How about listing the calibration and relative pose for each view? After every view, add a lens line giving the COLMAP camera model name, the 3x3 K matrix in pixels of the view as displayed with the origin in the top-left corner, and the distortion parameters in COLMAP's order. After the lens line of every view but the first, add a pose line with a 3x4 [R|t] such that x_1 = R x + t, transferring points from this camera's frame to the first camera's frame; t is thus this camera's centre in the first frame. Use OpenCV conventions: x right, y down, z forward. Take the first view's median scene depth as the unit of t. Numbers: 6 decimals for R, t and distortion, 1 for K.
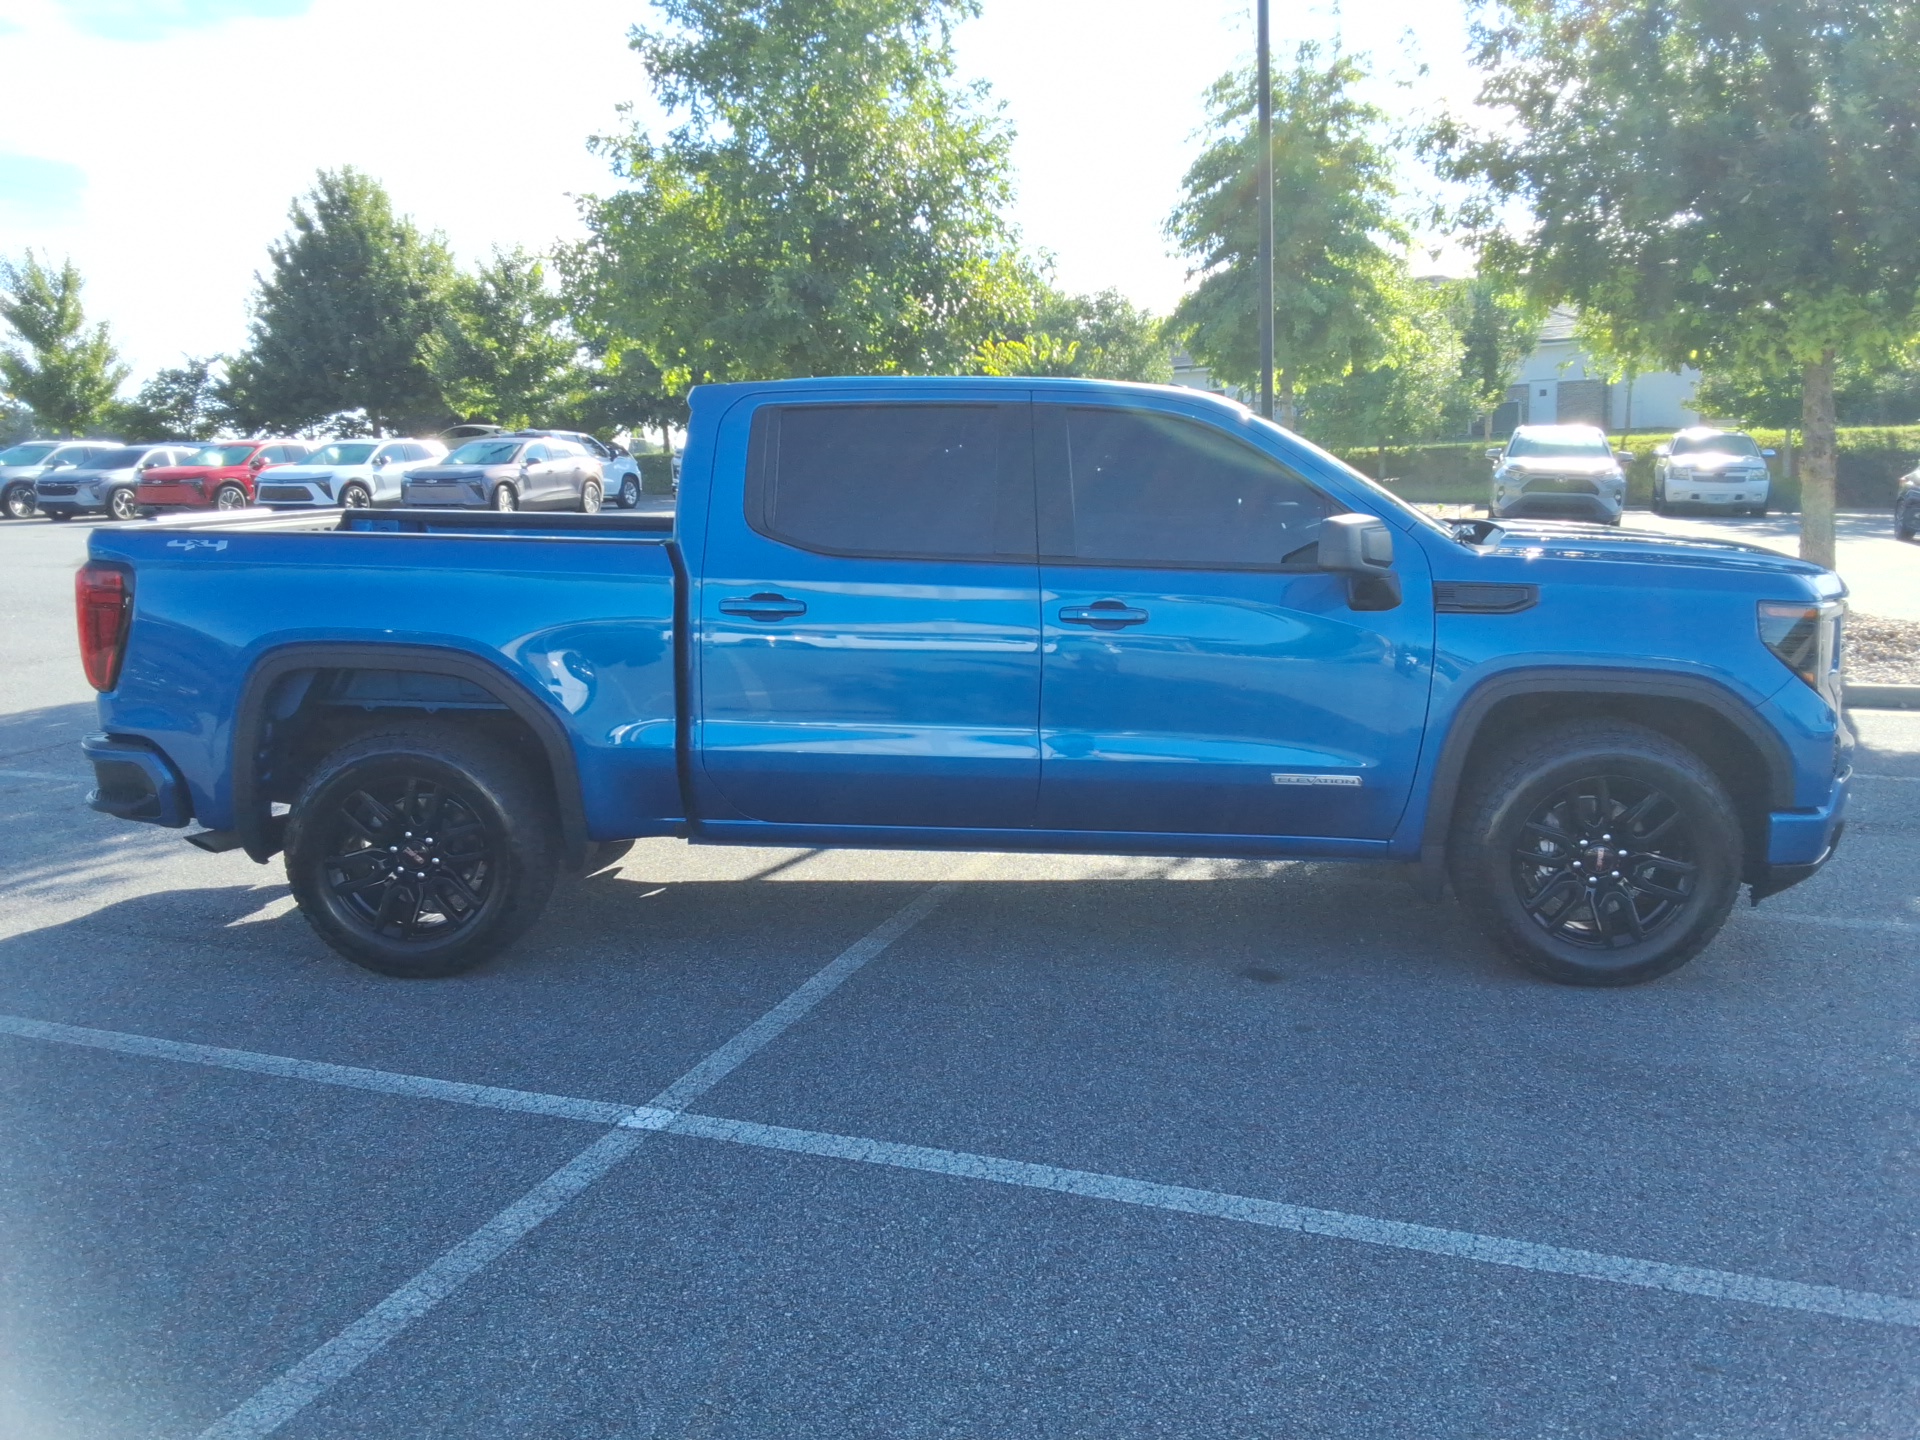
lens RADIAL K [[1552.4, 0, 969.4], [0, 1552.4, 694.5], [0, 0, 1]] dist [0.119207, -0.198194]
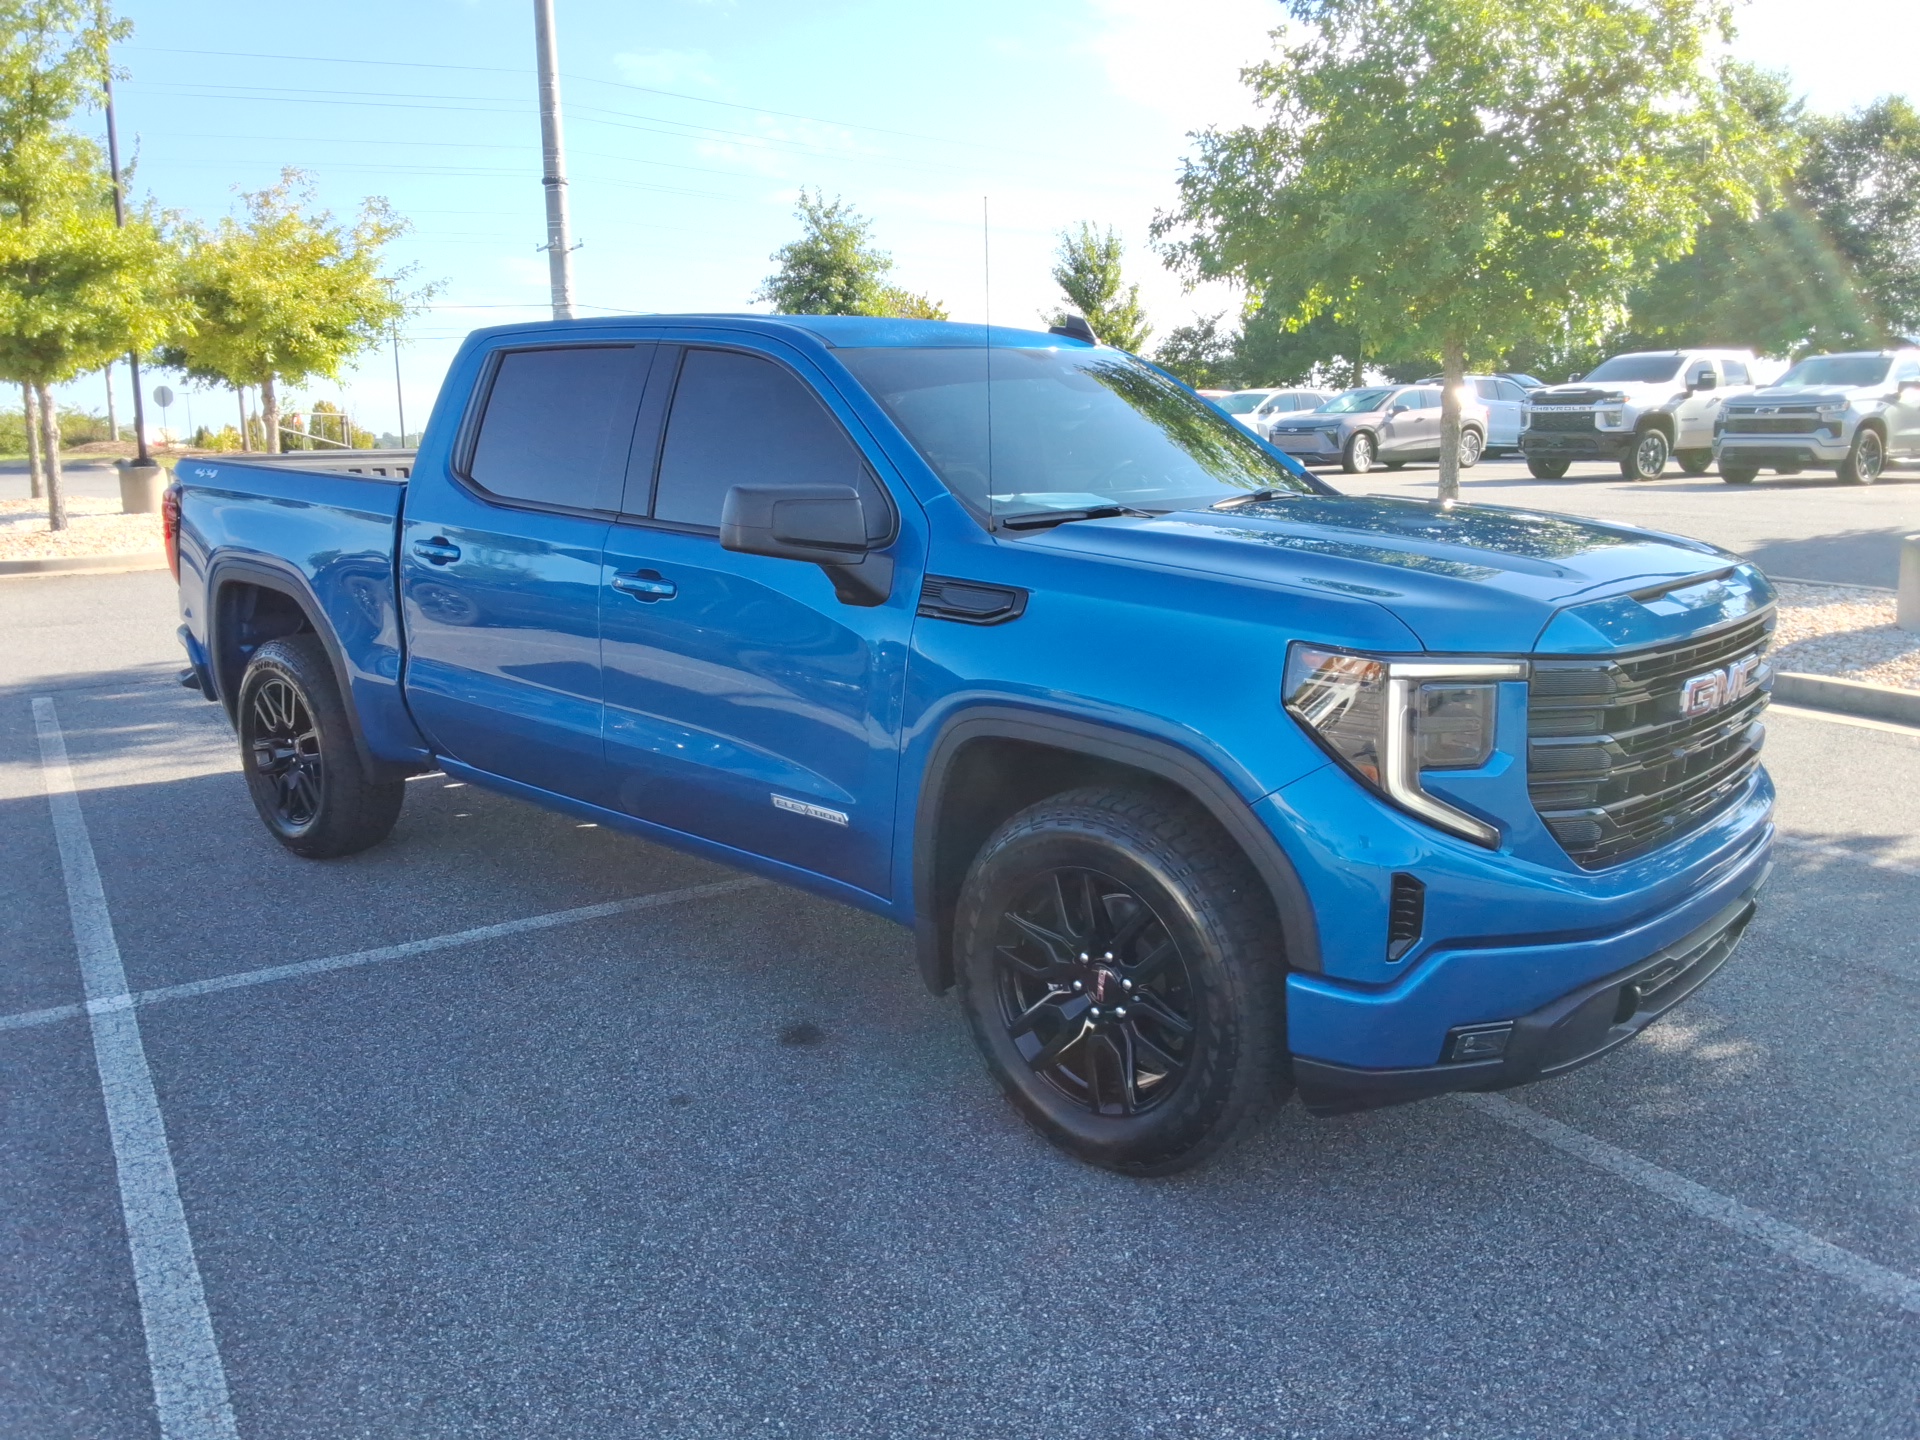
lens RADIAL K [[1552.4, 0, 969.4], [0, 1552.4, 694.5], [0, 0, 1]] dist [0.119207, -0.198194]
pose [[0.777649, 0.116177, -0.617871, 0.135076], [-0.096018, 0.993196, 0.065900, -0.011358], [0.621323, 0.008079, 0.783513, 0.073412]]
